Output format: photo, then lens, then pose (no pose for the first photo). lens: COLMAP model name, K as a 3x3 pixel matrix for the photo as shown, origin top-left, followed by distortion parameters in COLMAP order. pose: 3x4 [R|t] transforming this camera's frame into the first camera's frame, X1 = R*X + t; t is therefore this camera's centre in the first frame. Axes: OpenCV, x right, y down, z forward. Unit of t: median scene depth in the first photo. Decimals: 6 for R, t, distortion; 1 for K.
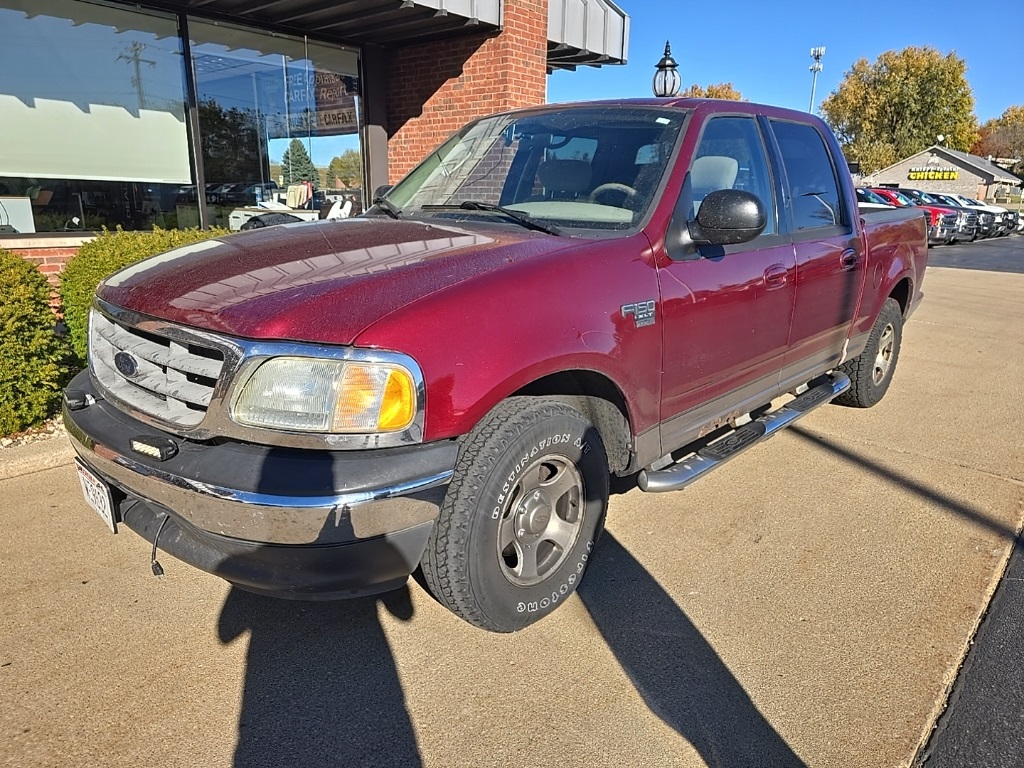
lens RADIAL K [[695.2, 0, 513.3], [0, 695.2, 385.5], [0, 0, 1]] dist [-0.002547, -0.007852]
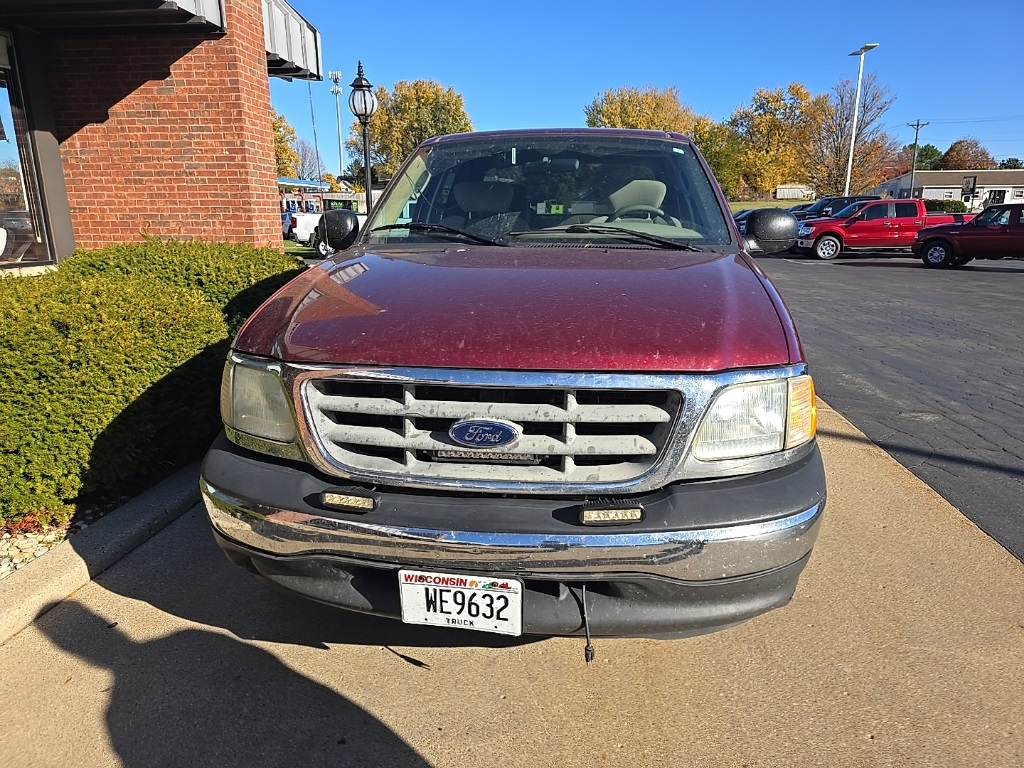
lens RADIAL K [[695.2, 0, 511.1], [0, 695.2, 383.0], [0, 0, 1]] dist [-0.002547, -0.007852]
pose [[0.823443, -0.146237, 0.548230, -0.241077], [0.159778, 0.986879, 0.023256, -0.024739], [-0.544438, 0.068445, 0.836004, 0.073269]]
